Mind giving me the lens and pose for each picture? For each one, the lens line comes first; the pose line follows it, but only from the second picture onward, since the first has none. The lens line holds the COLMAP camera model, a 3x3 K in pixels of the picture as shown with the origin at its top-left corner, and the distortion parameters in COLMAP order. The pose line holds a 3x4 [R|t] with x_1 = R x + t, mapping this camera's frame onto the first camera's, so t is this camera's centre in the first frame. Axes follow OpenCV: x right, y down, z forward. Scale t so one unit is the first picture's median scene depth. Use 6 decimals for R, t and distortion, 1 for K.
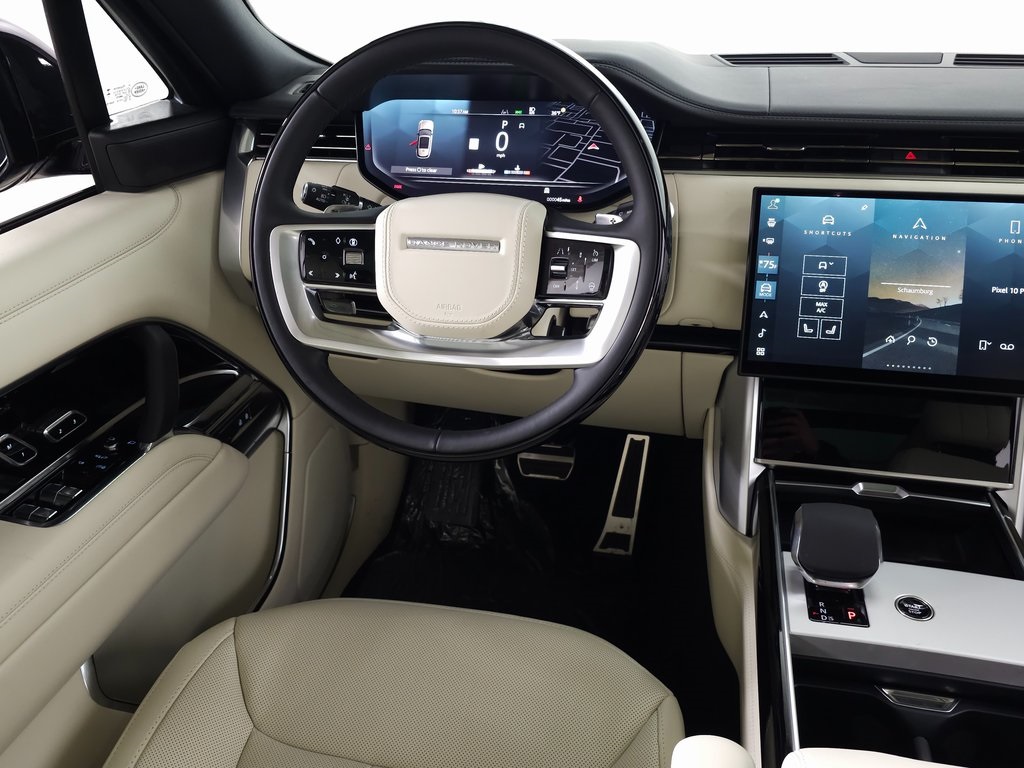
lens RADIAL K [[787.4, 0, 536.5], [0, 787.4, 382.7], [0, 0, 1]] dist [0.070914, -0.094575]
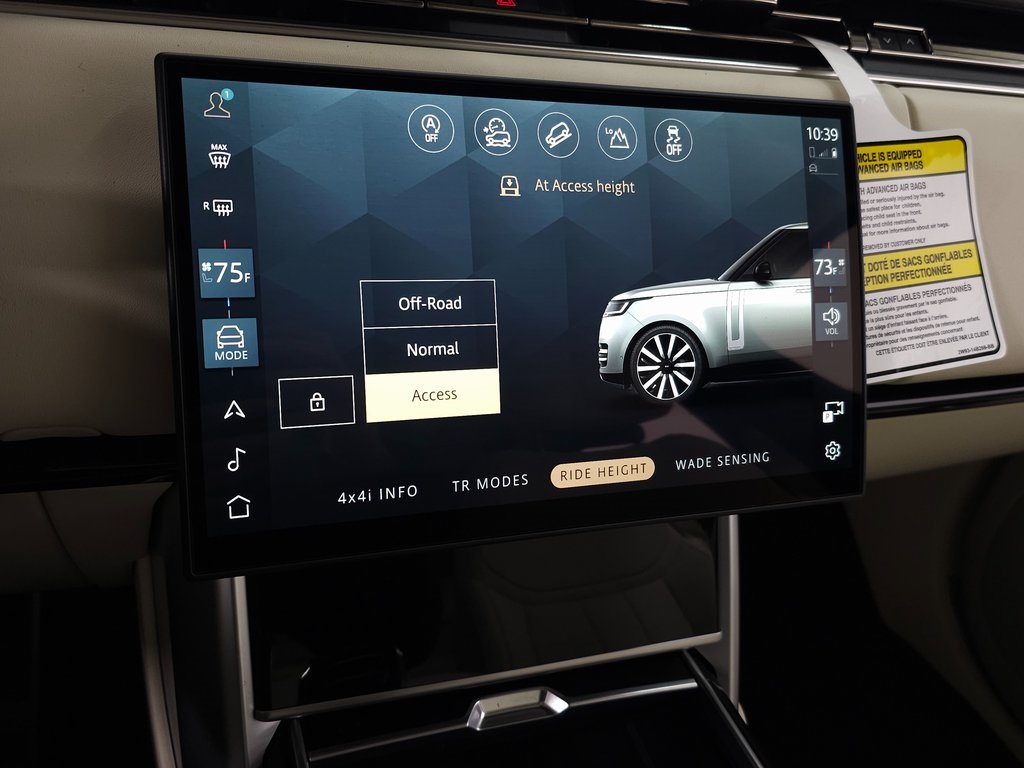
lens RADIAL K [[936.2, 0, 512.0], [0, 936.2, 384.0], [0, 0, 1]] dist [-0.002474, 0.000655]
pose [[0.835633, -0.147088, 0.529229, 0.155262], [0.097619, 0.987910, 0.120431, -0.128720], [-0.540544, -0.048973, 0.839889, 0.526924]]
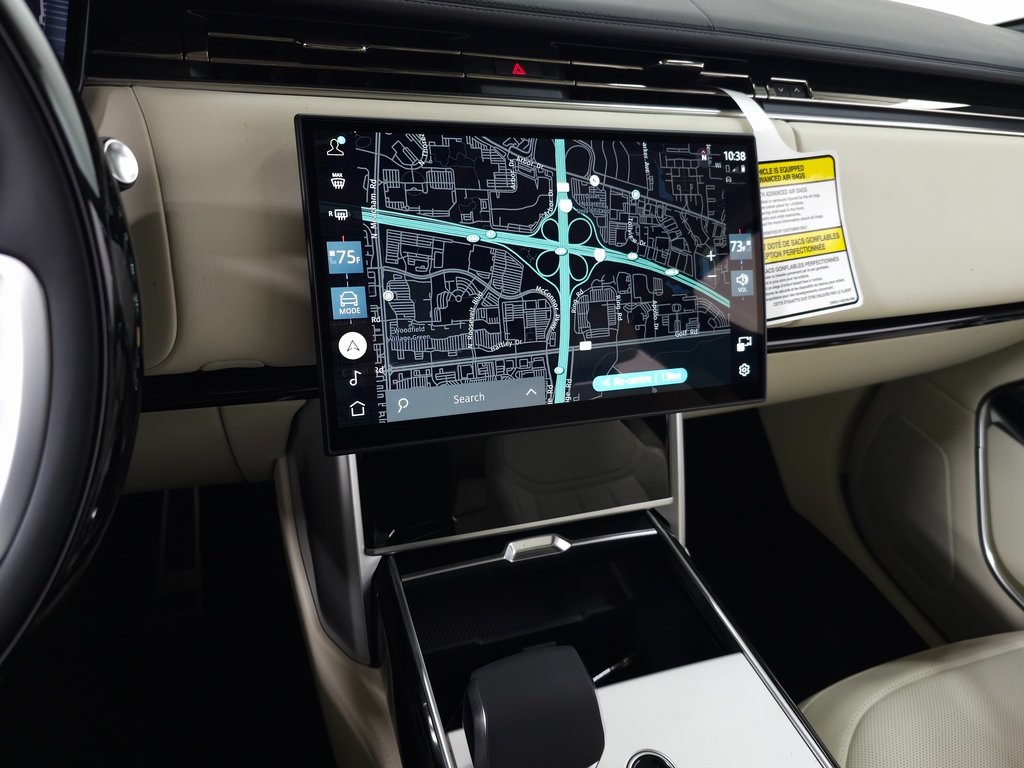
lens RADIAL K [[701.4, 0, 513.7], [0, 701.4, 380.0], [0, 0, 1]] dist [0.001343, -0.003124]
pose [[0.835958, -0.187700, 0.515696, 0.110416], [0.122482, 0.979801, 0.158076, -0.119398], [-0.534951, -0.068982, 0.842062, 0.475219]]
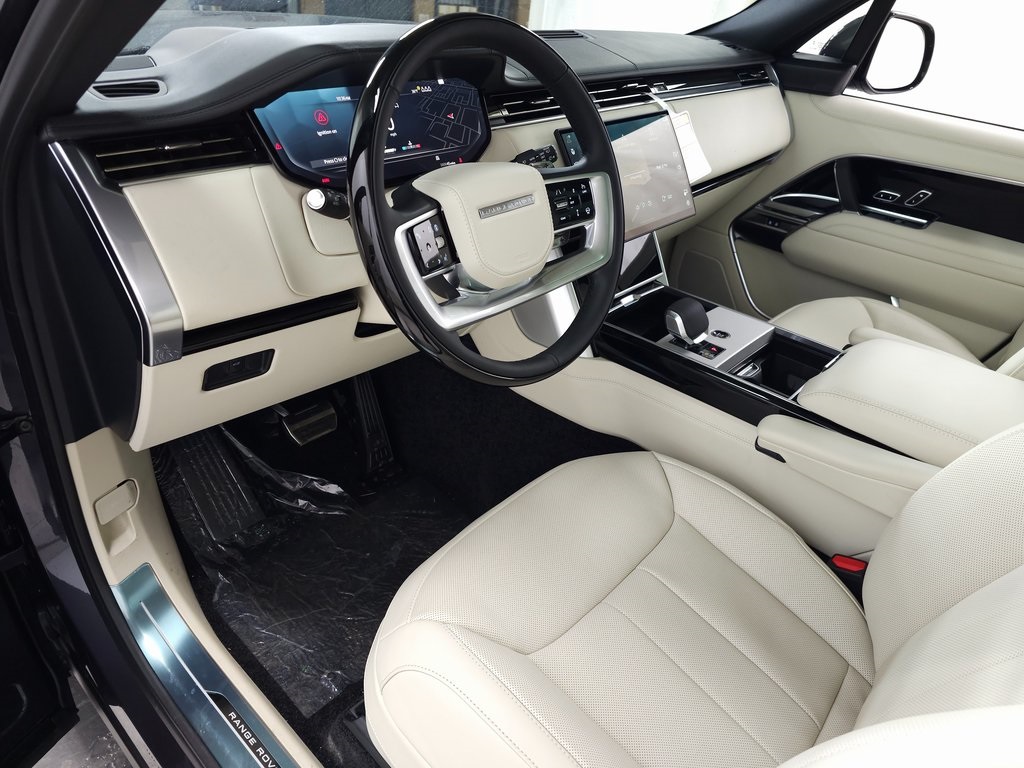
lens RADIAL K [[696.7, 0, 512.0], [0, 696.7, 384.0], [0, 0, 1]] dist [0.025097, -0.000917]
pose [[0.501998, -0.411002, 0.760970, -0.894774], [0.331263, 0.904142, 0.269801, -0.186740], [-0.798913, 0.116642, 0.590027, 0.337772]]
